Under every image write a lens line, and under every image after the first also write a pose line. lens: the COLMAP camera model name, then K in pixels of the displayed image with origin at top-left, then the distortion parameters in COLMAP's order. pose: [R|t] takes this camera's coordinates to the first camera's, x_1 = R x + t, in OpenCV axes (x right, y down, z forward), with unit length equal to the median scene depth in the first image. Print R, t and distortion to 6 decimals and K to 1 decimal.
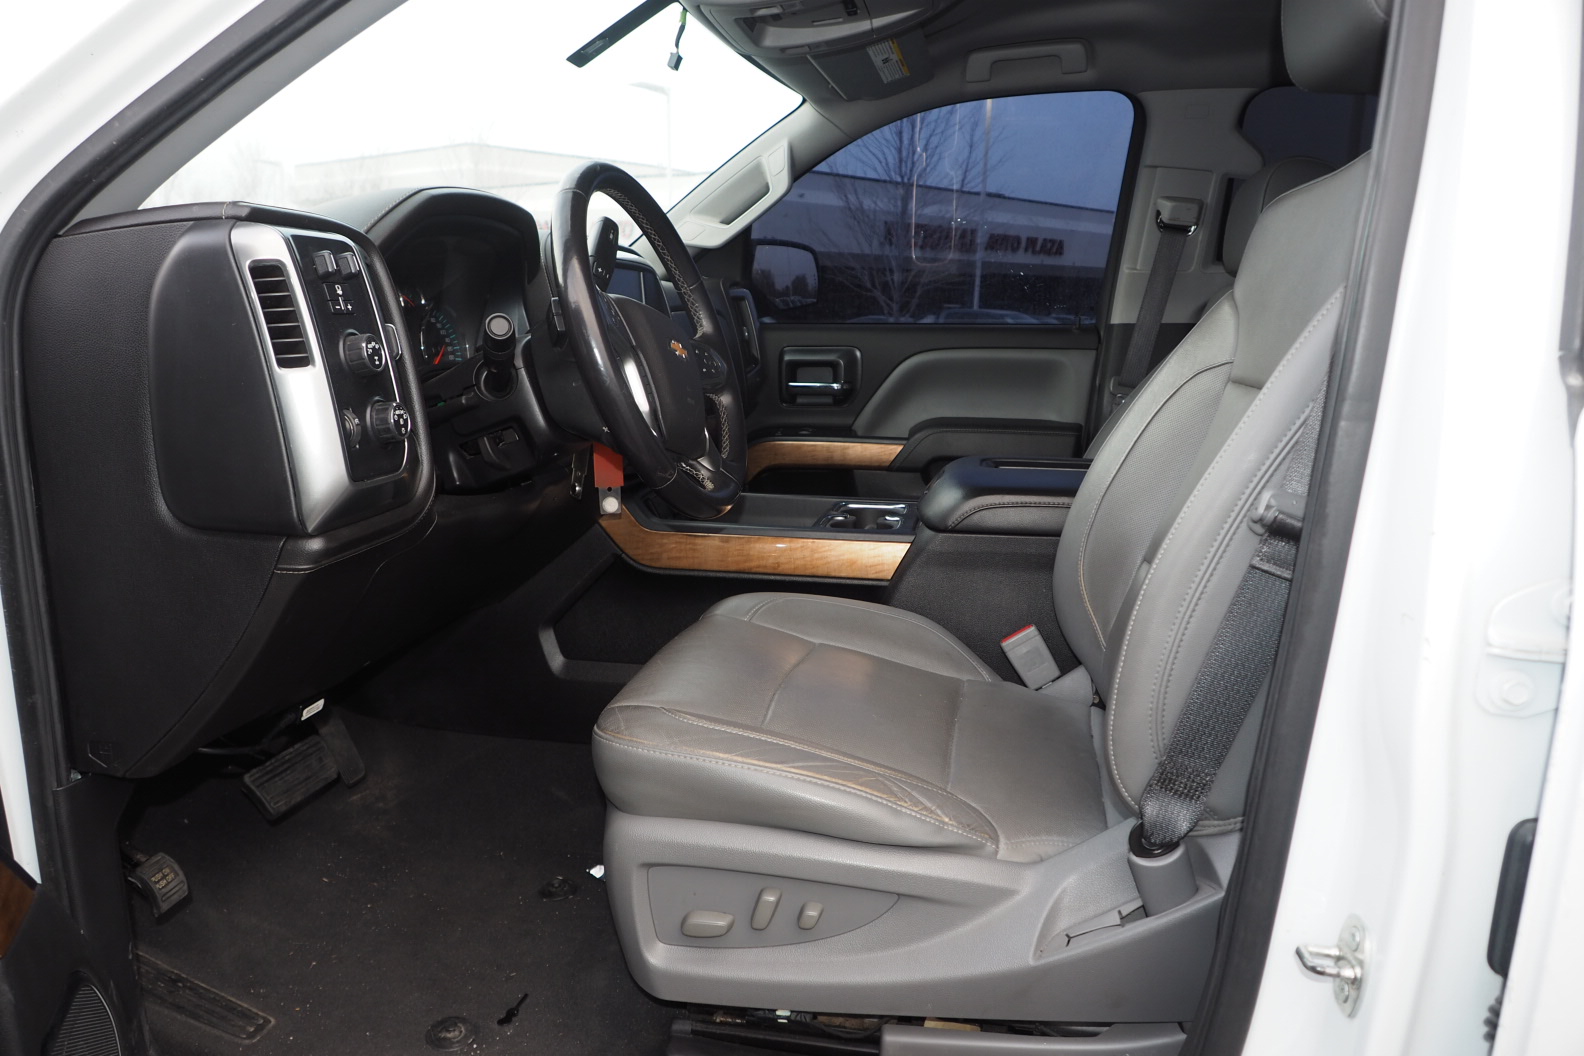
lens RADIAL K [[1071.4, 0, 791.1], [0, 1071.4, 513.4], [0, 0, 1]] dist [-0.024622, 0.007117]
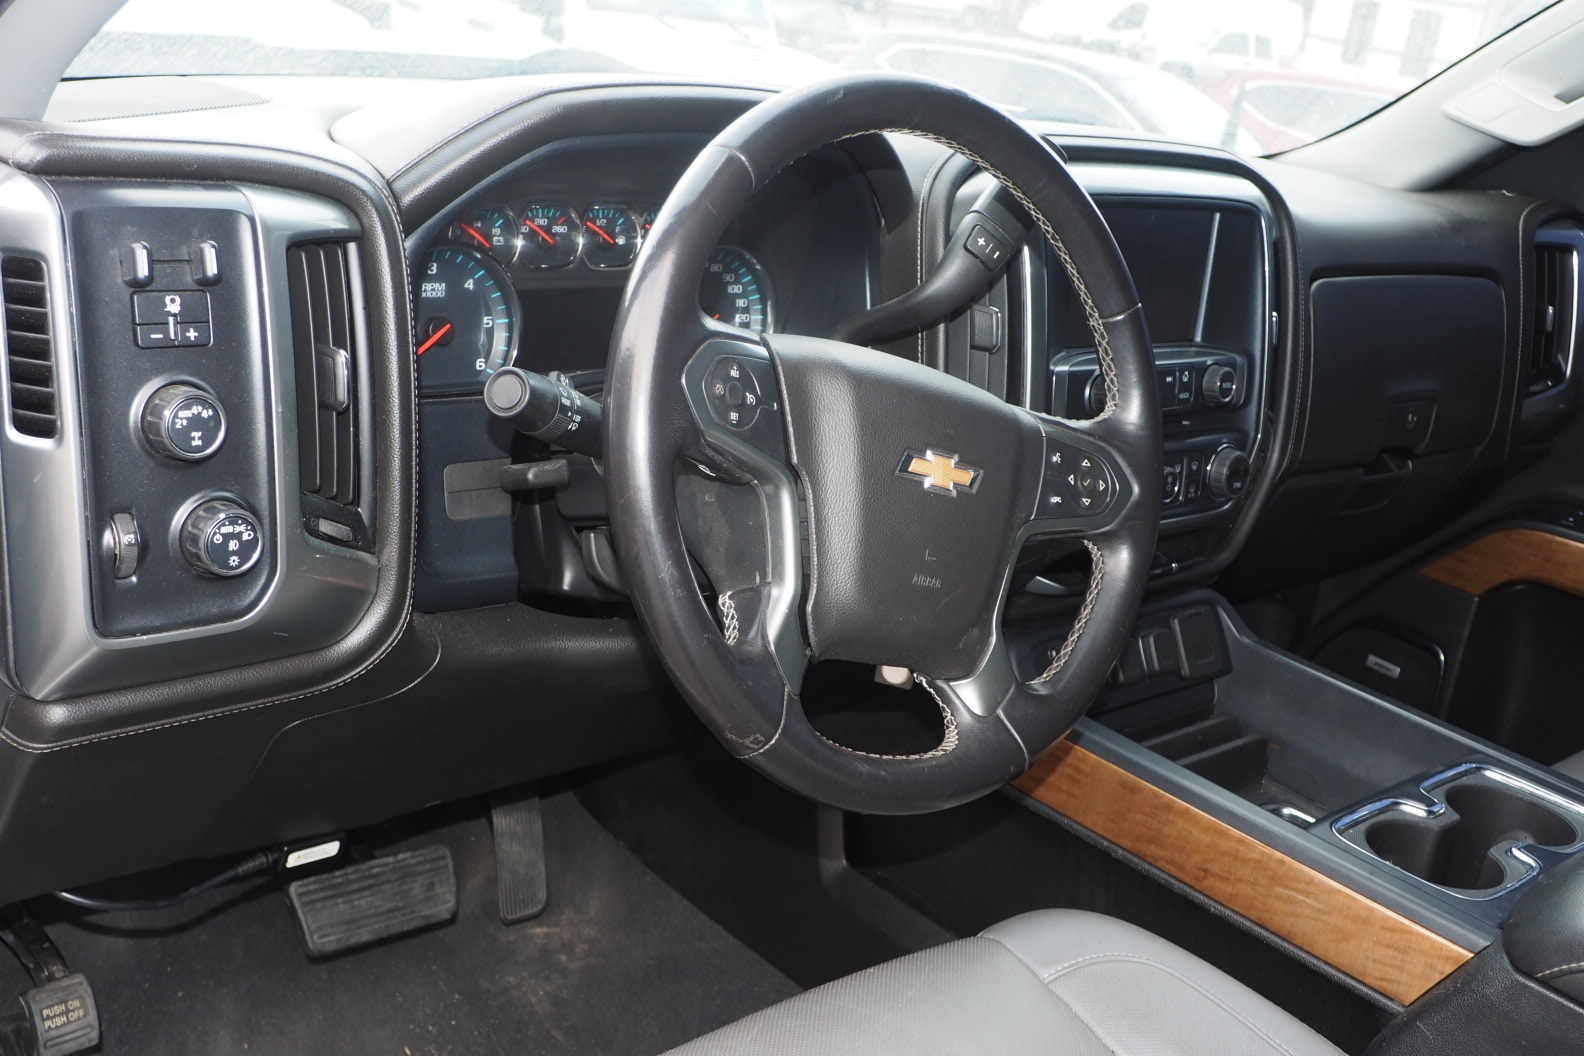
lens RADIAL K [[1656.8, 0, 794.5], [0, 1656.8, 524.7], [0, 0, 1]] dist [-0.020248, 0.000000]
pose [[0.795991, 0.290051, -0.531289, 0.231789], [-0.246720, 0.956964, 0.152802, -0.209454], [0.552745, 0.009450, 0.833297, 0.297141]]
